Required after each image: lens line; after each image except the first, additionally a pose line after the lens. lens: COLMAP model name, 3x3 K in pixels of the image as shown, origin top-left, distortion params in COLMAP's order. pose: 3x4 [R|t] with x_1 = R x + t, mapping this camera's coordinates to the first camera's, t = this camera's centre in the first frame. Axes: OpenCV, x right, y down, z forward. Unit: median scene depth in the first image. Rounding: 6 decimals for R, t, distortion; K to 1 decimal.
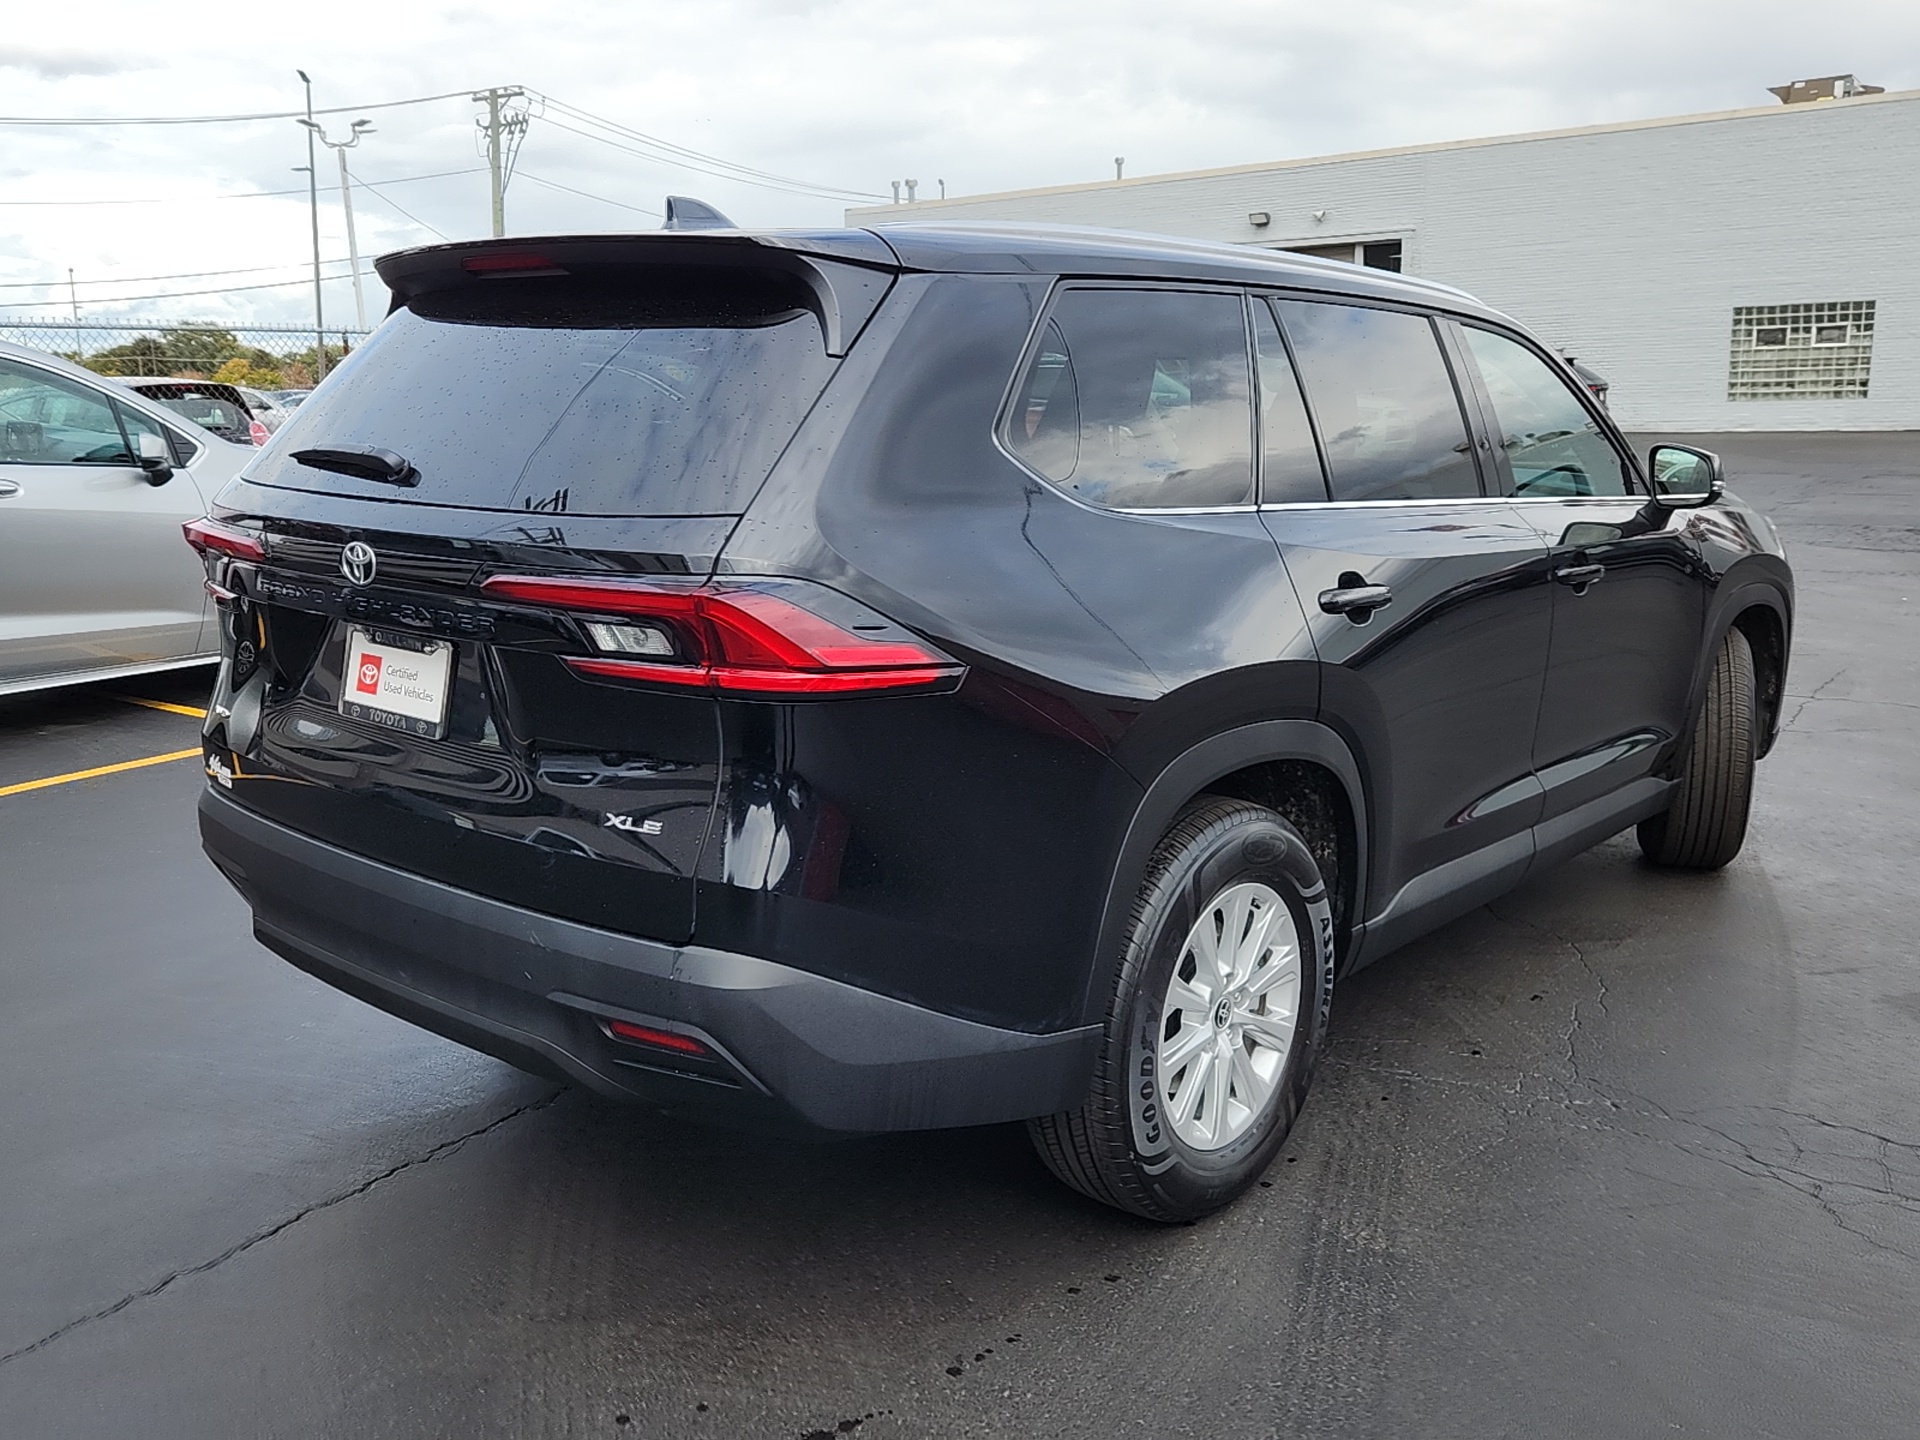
lens RADIAL K [[1658.7, 0, 960.0], [0, 1658.7, 720.0], [0, 0, 1]] dist [0.077945, -0.075627]
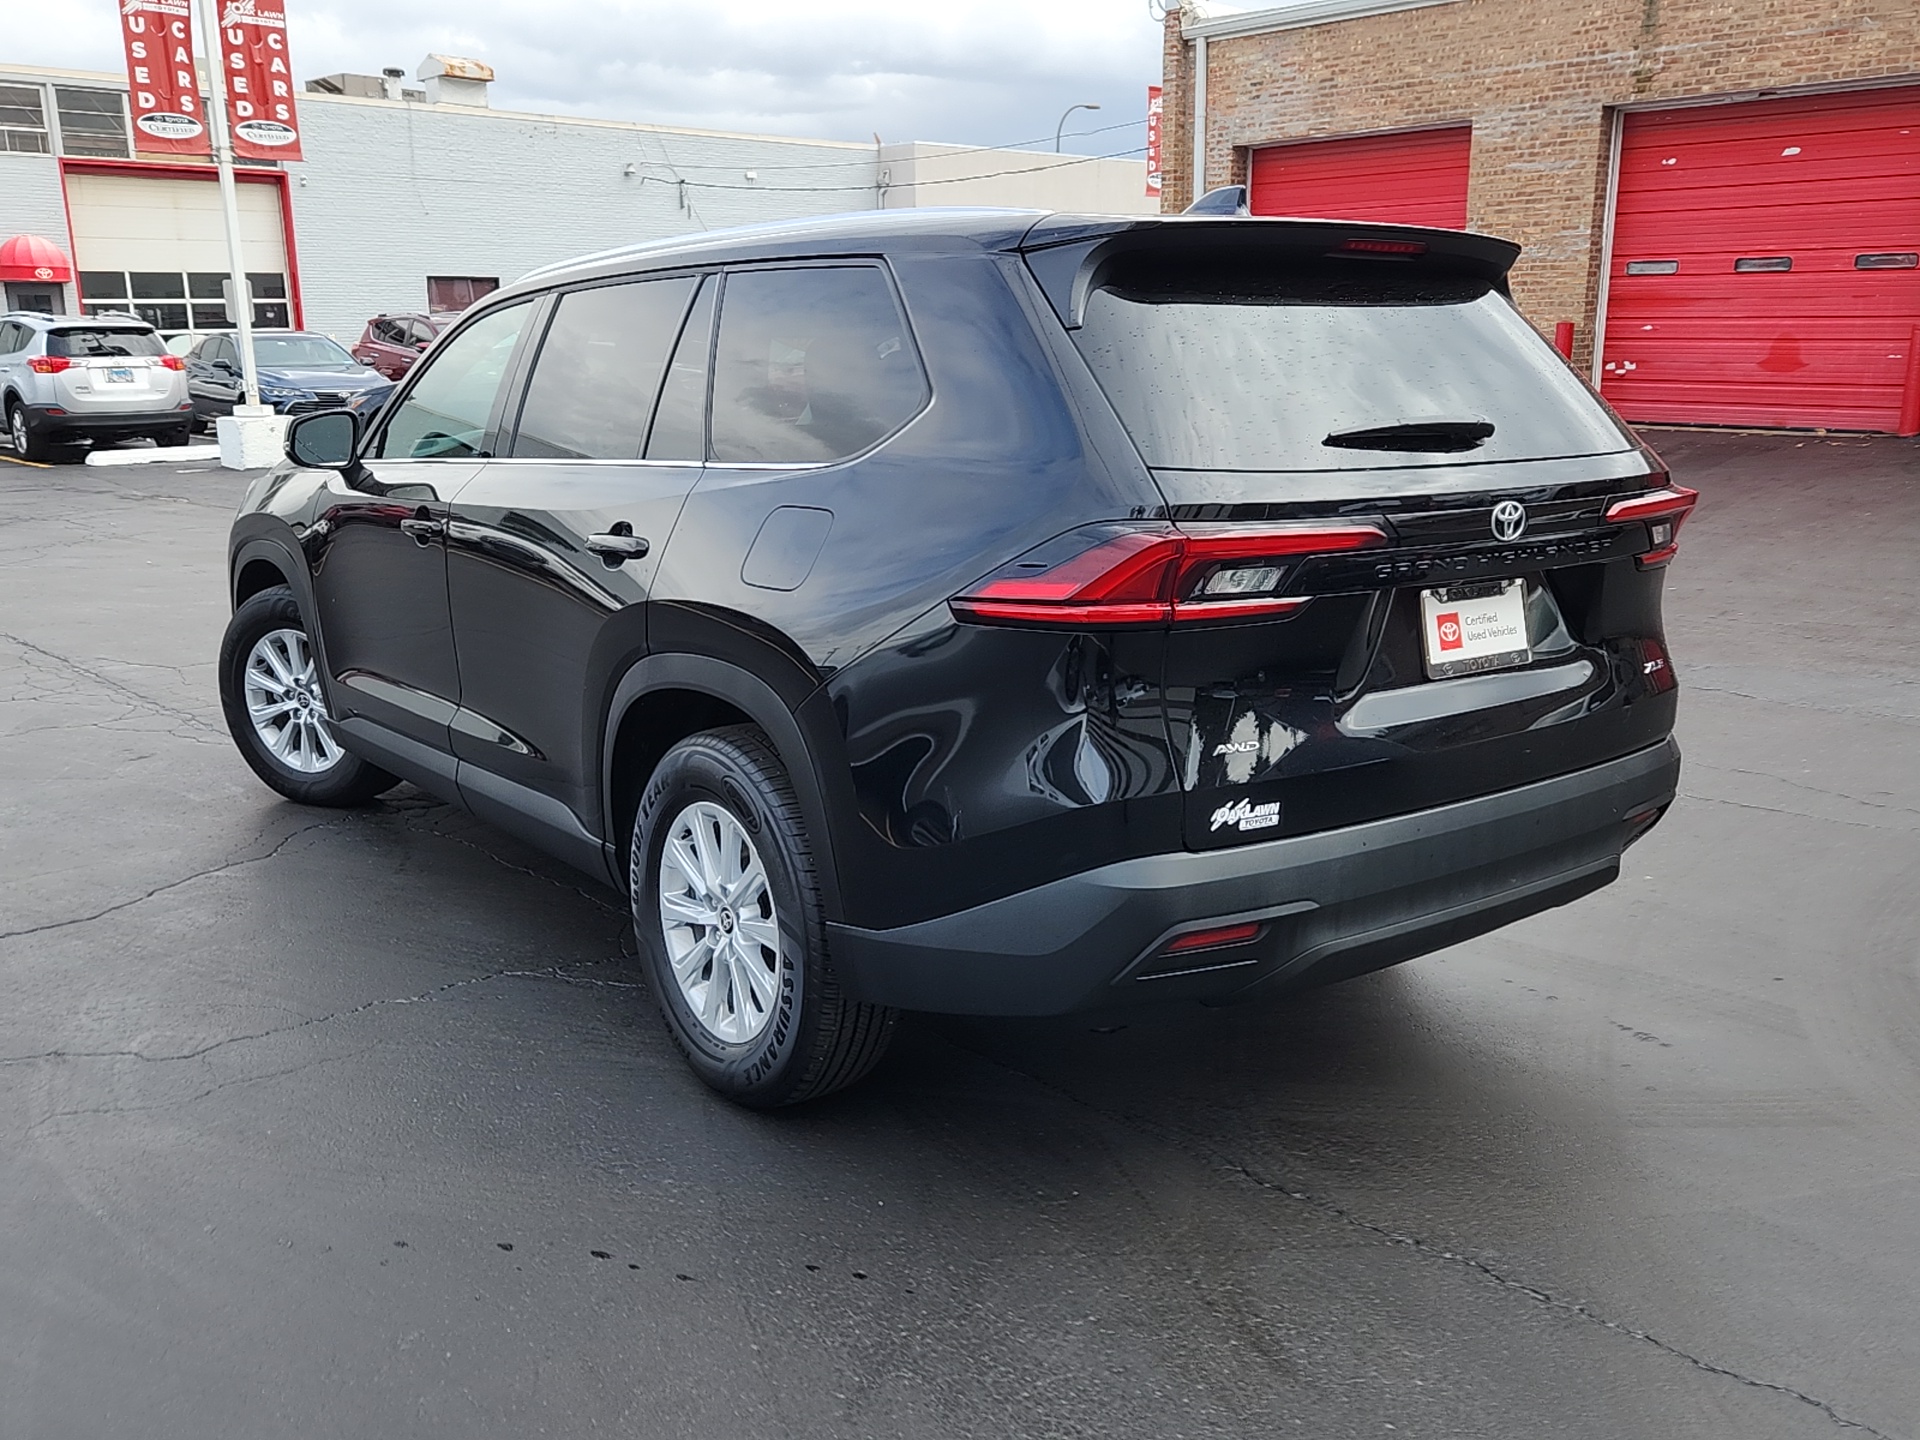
lens RADIAL K [[1658.7, 0, 960.0], [0, 1658.7, 720.0], [0, 0, 1]] dist [0.077945, -0.075627]
pose [[0.193578, -0.207310, 0.958932, -1.428445], [0.196475, 0.965811, 0.169135, -0.211785], [-0.961210, 0.155665, 0.227691, 1.054455]]
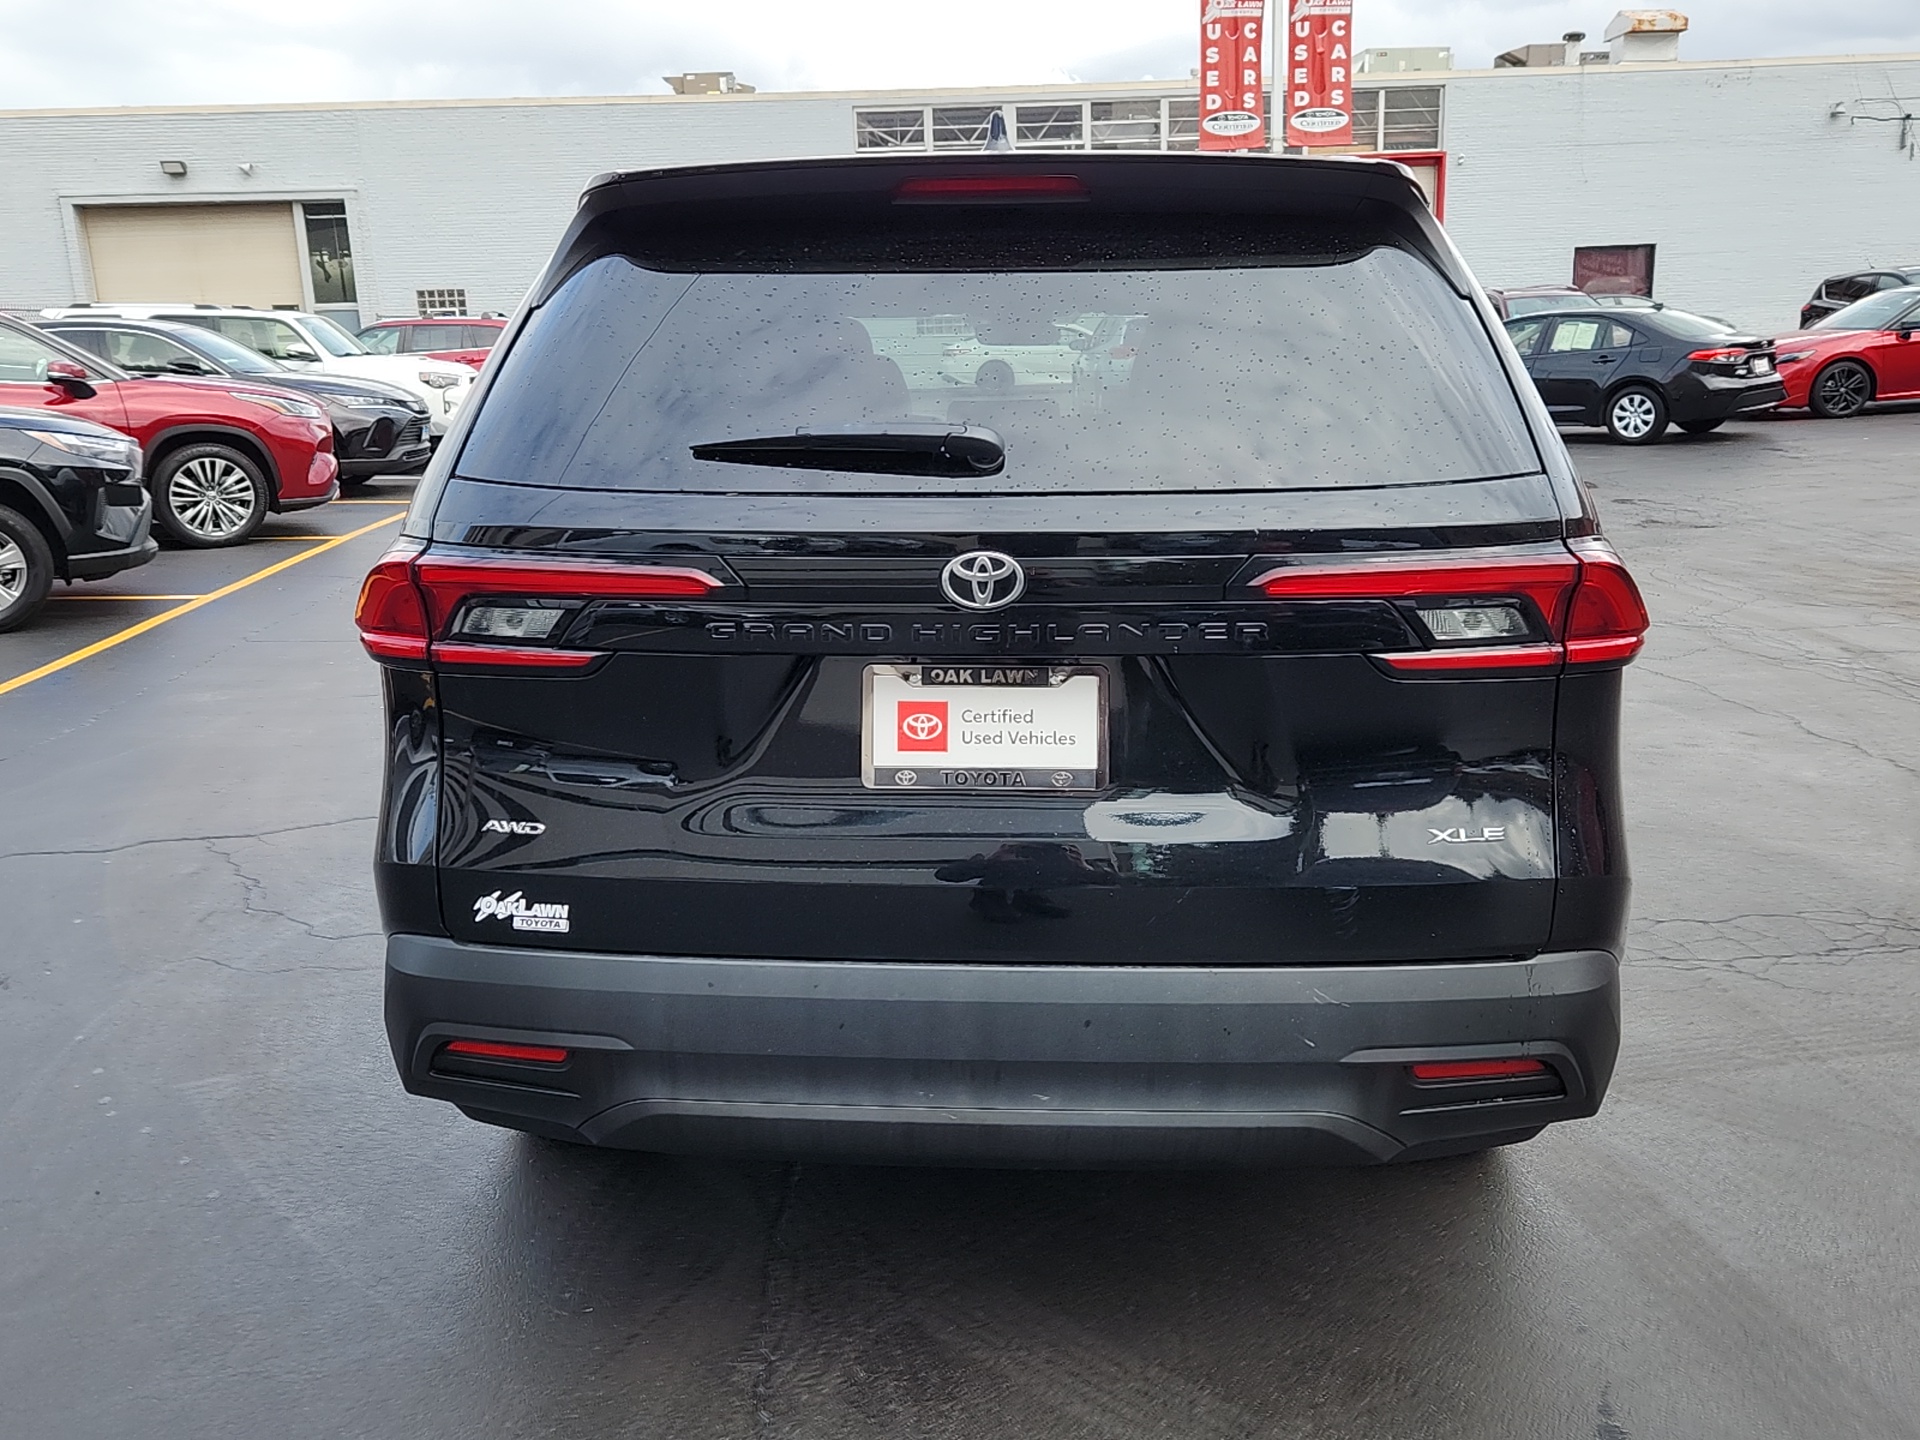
lens RADIAL K [[1658.7, 0, 960.0], [0, 1658.7, 720.0], [0, 0, 1]] dist [0.077945, -0.075627]
pose [[0.792754, -0.144001, 0.592288, -0.777584], [0.133735, 0.989108, 0.061479, -0.073813], [-0.594691, 0.030471, 0.803377, 0.378922]]
